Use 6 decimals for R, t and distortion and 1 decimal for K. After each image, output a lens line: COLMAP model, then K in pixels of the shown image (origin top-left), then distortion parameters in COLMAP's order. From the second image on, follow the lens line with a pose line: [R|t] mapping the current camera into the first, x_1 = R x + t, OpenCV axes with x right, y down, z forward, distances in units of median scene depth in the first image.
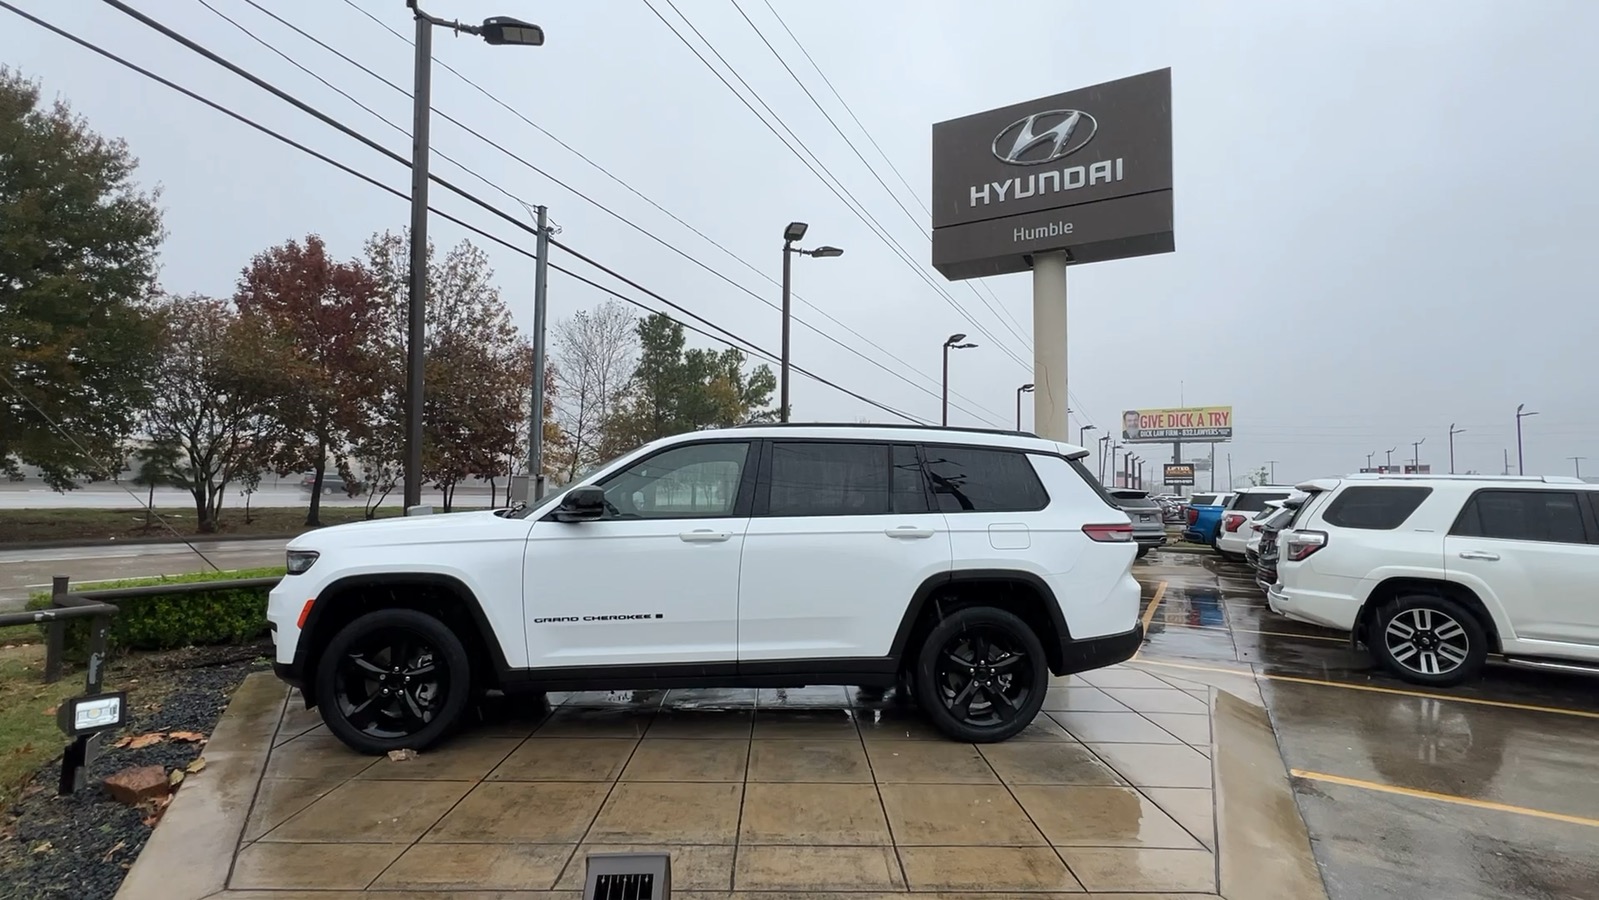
lens RADIAL K [[727.0, 0, 800.6], [0, 727.0, 452.6], [0, 0, 1]] dist [0.001176, 0.000319]
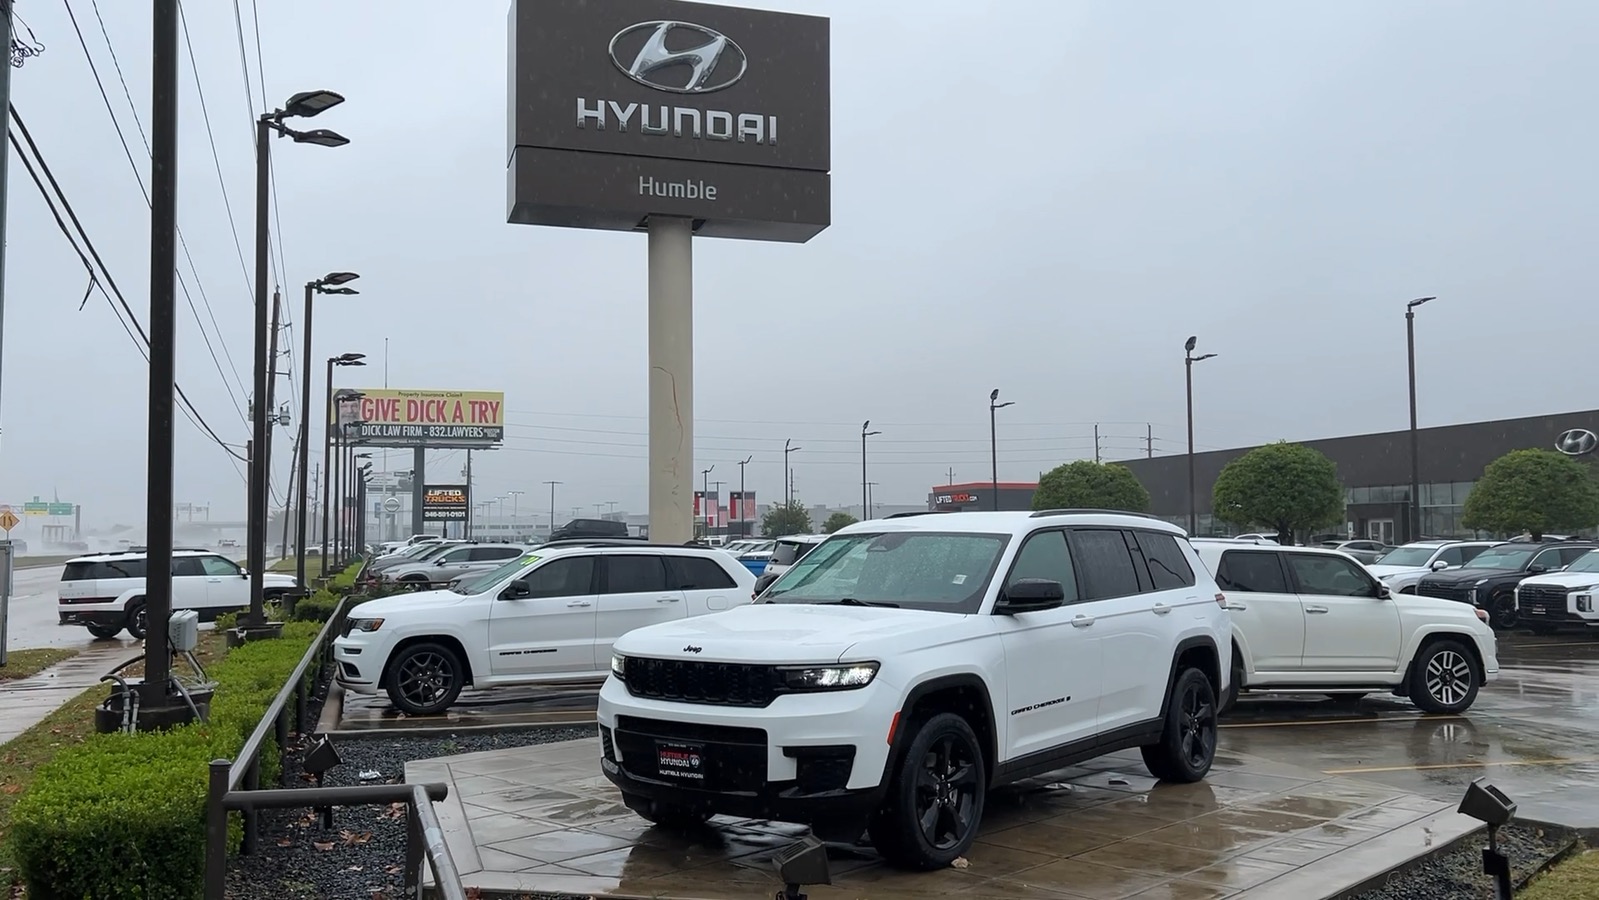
lens RADIAL K [[1363.9, 0, 797.3], [0, 1363.9, 436.3], [0, 0, 1]] dist [0.070493, -0.094583]
pose [[0.700215, 0.038727, 0.712881, -0.553661], [-0.029132, 0.999246, -0.025669, -0.027733], [-0.713338, -0.002794, 0.700815, -0.036765]]
